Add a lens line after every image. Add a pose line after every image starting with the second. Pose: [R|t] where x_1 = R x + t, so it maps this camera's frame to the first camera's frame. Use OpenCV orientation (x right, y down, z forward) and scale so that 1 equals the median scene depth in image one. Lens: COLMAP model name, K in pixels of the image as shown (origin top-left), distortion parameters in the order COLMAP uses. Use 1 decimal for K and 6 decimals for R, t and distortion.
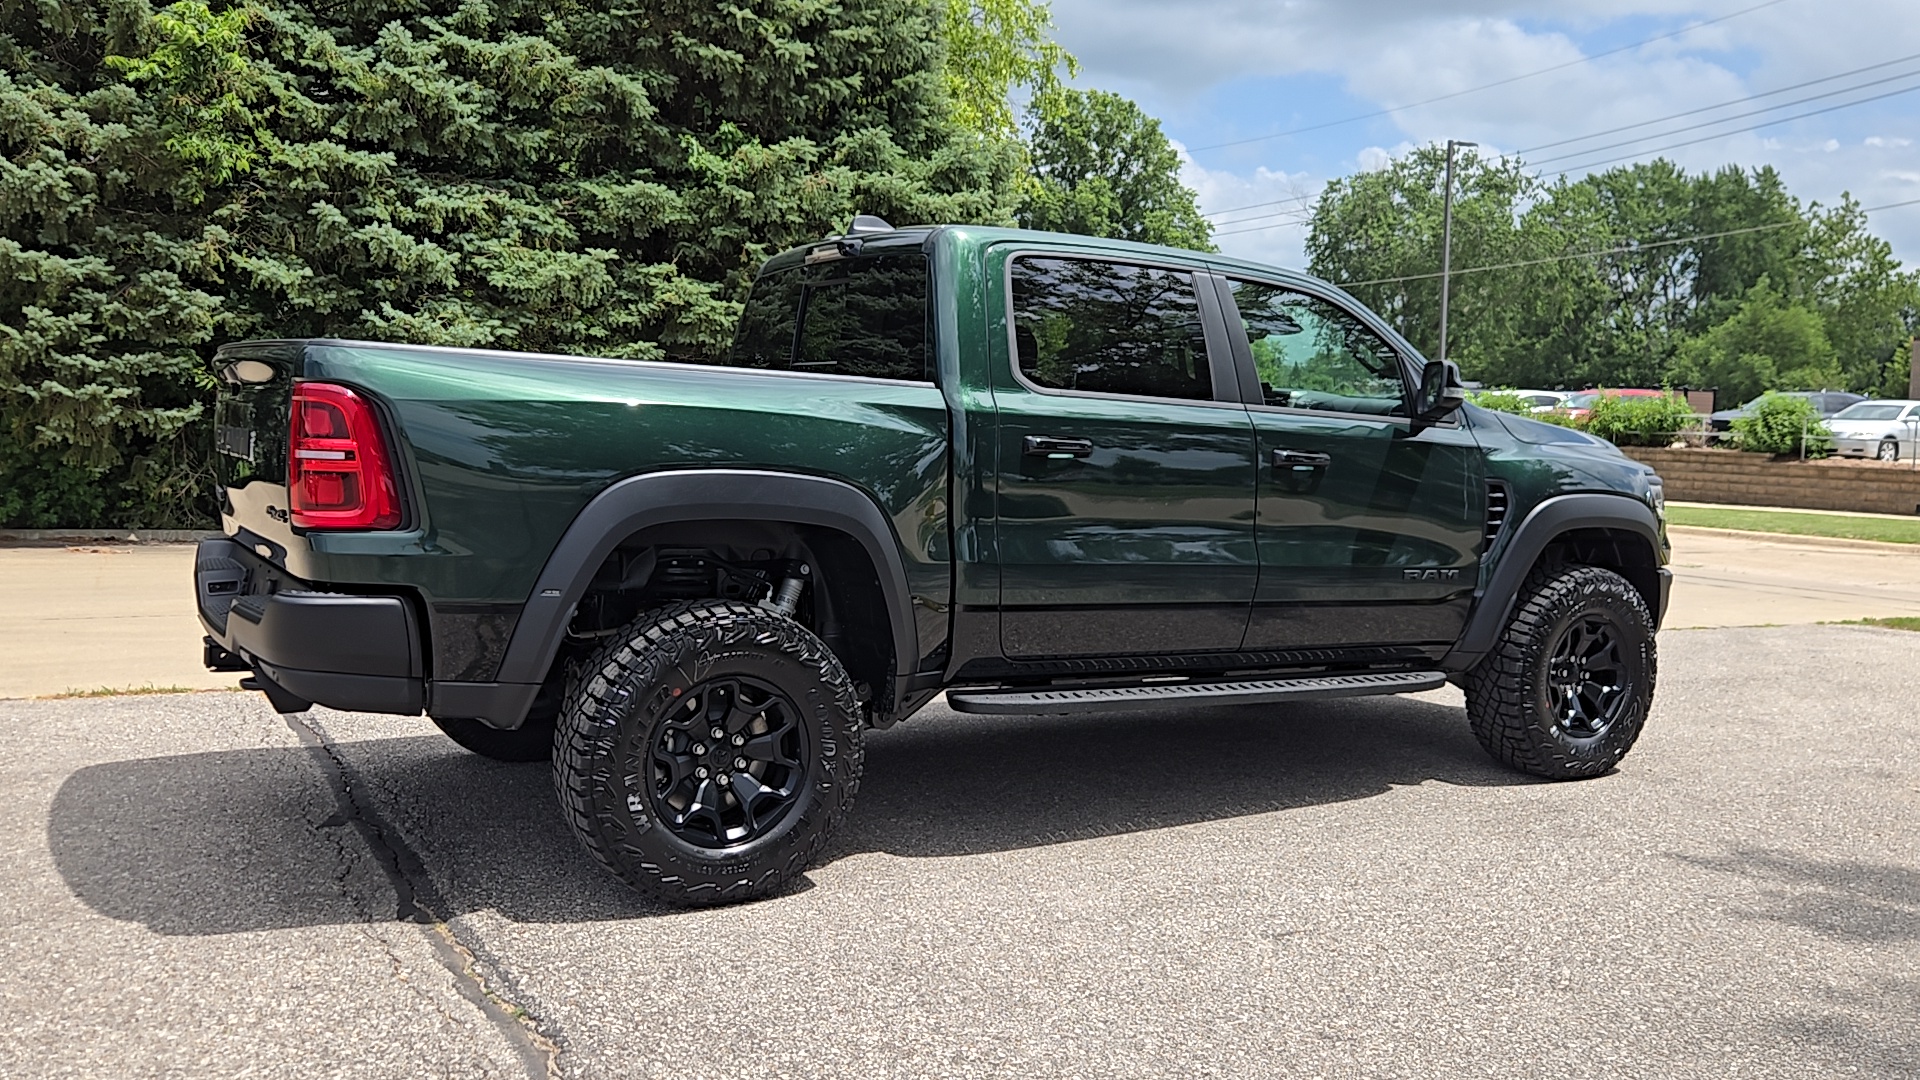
lens RADIAL K [[1610.5, 0, 944.2], [0, 1610.5, 532.8], [0, 0, 1]] dist [0.038742, -0.051506]
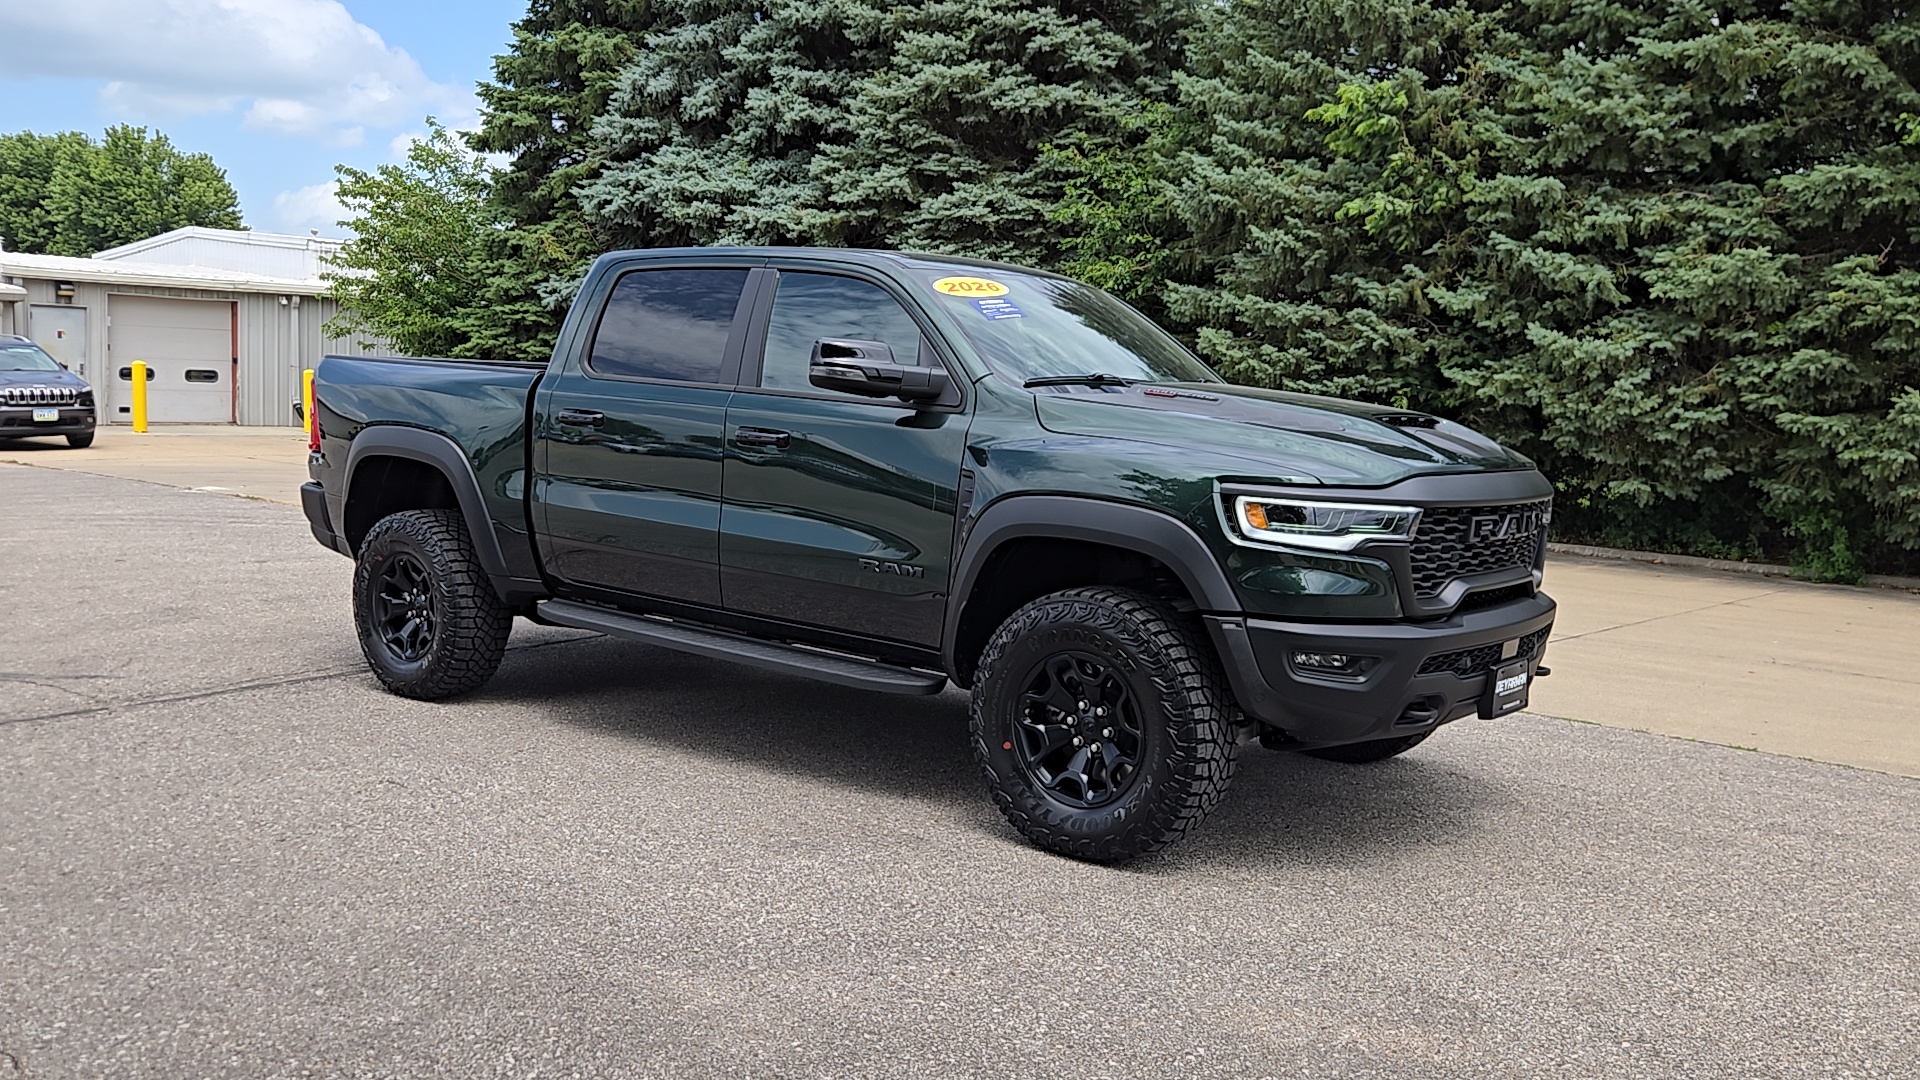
lens RADIAL K [[1614.6, 0, 954.4], [0, 1614.6, 539.5], [0, 0, 1]] dist [-0.000603, 0.011995]
pose [[0.355885, 0.071527, -0.931788, 0.459333], [-0.089751, 0.995074, 0.042106, -0.013015], [0.930210, 0.068644, 0.360552, 0.269174]]
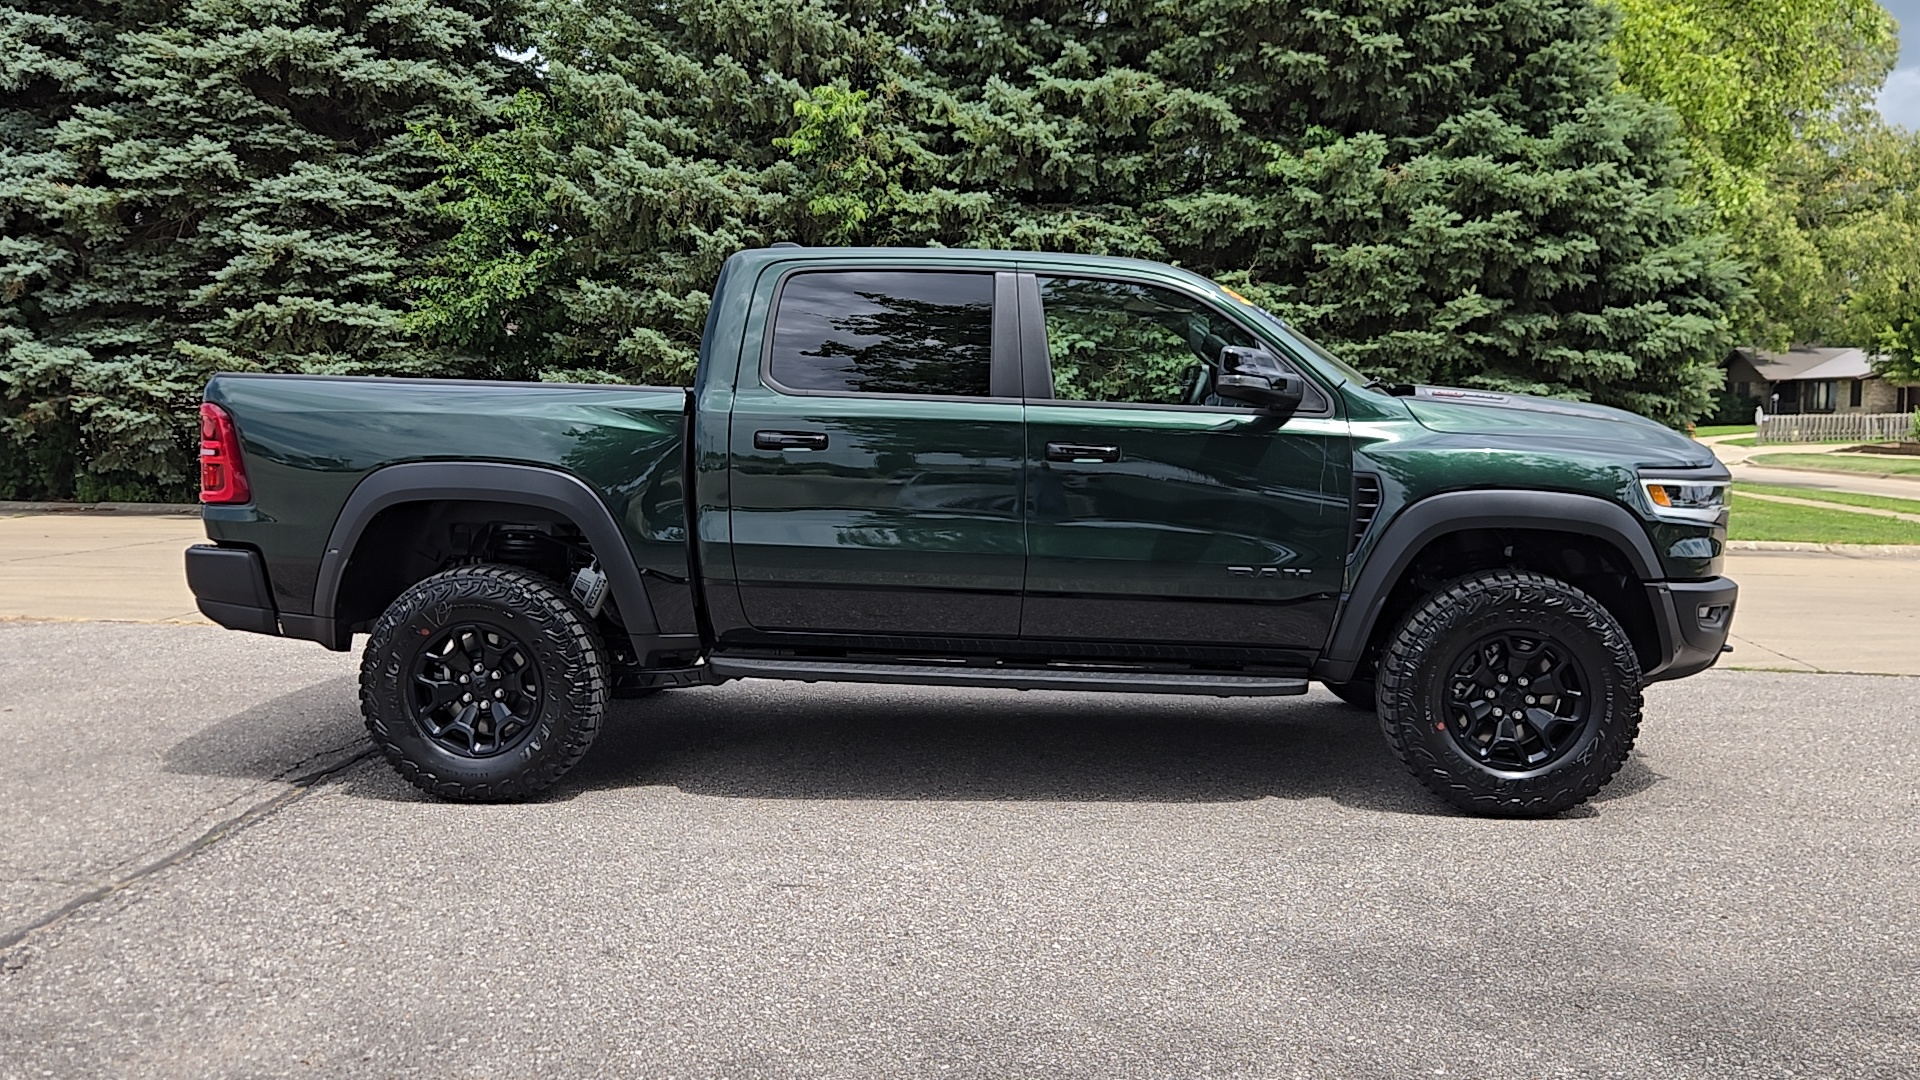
lens RADIAL K [[1607.2, 0, 957.0], [0, 1607.2, 545.2], [0, 0, 1]] dist [0.007893, -0.006840]
pose [[0.825719, 0.025979, -0.563483, 0.265558], [-0.022910, 0.999659, 0.012518, 0.000597], [0.563616, 0.002573, 0.826033, 0.048090]]
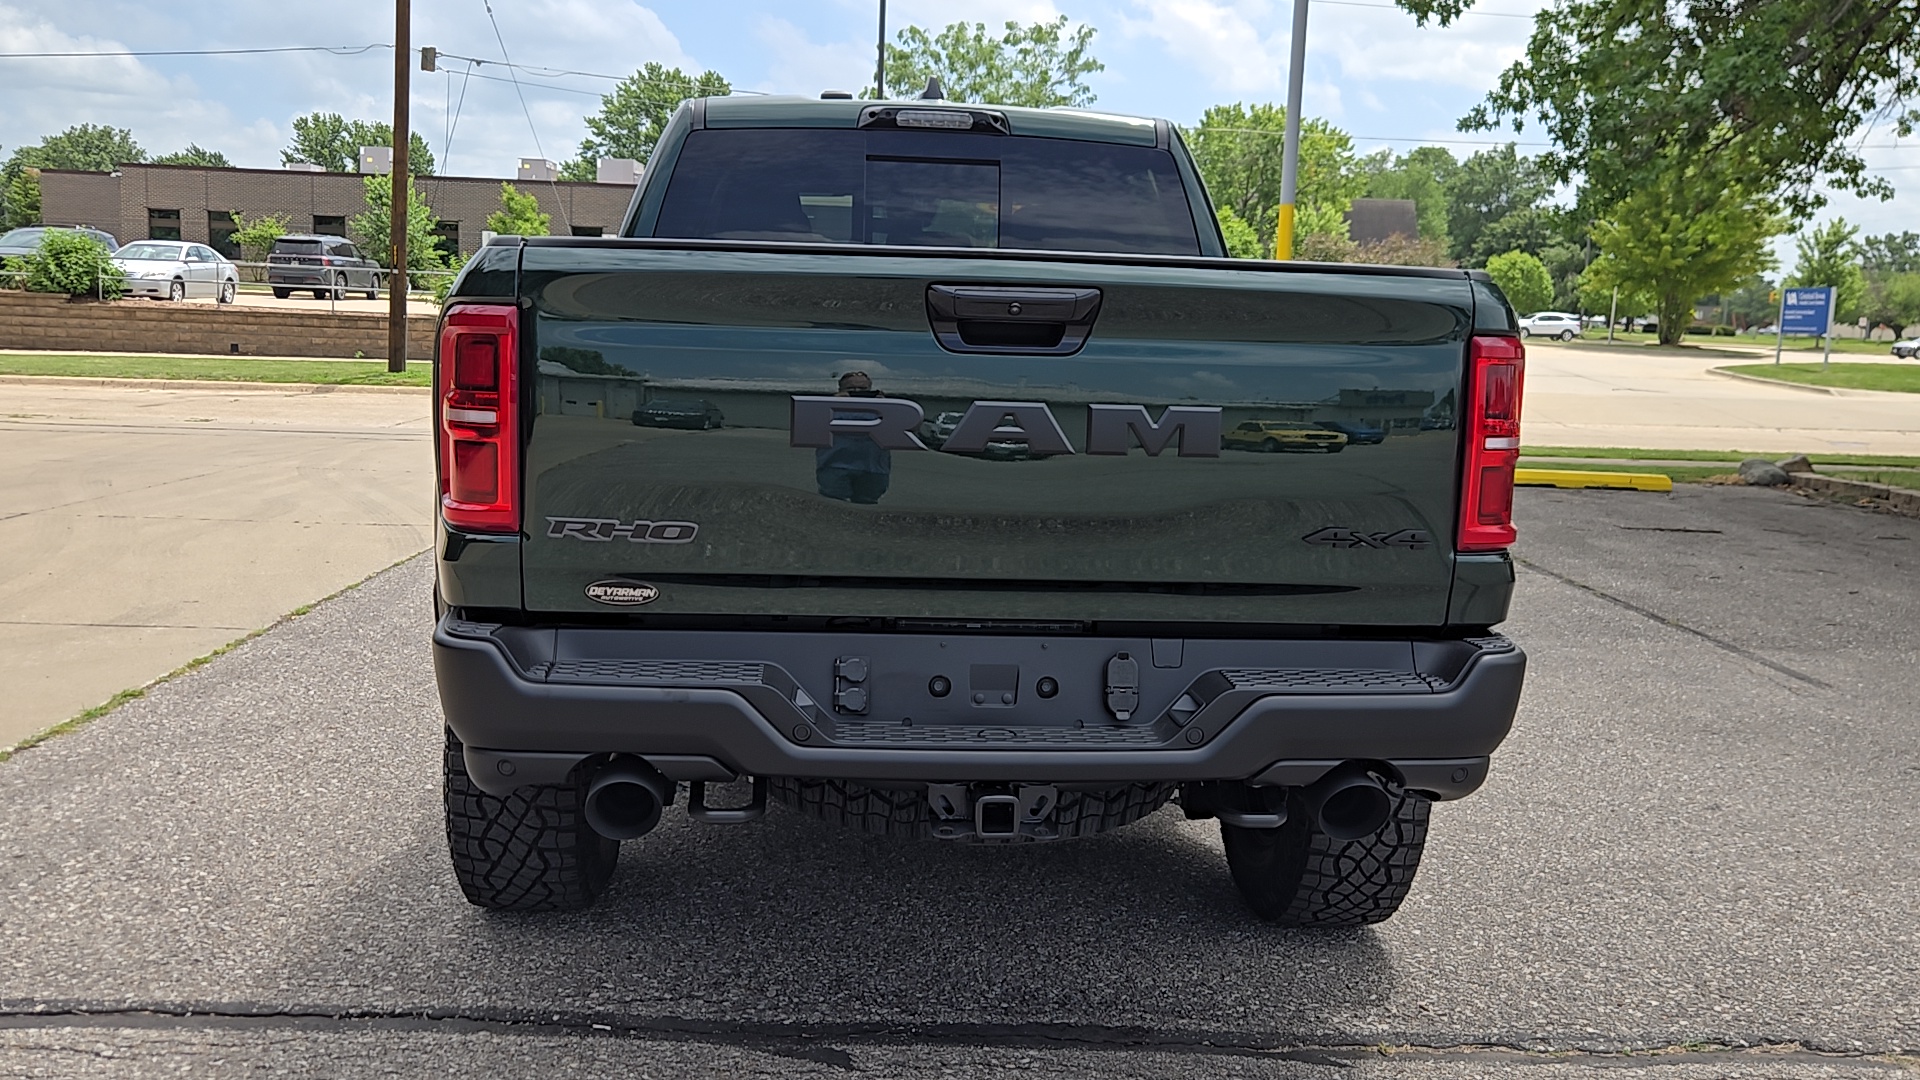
lens RADIAL K [[1607.2, 0, 957.0], [0, 1607.2, 545.2], [0, 0, 1]] dist [0.007893, -0.006840]
pose [[0.428501, -0.146787, 0.891538, -0.297495], [0.043531, 0.988924, 0.141899, -0.031456], [-0.902492, -0.021995, 0.430144, 0.244611]]
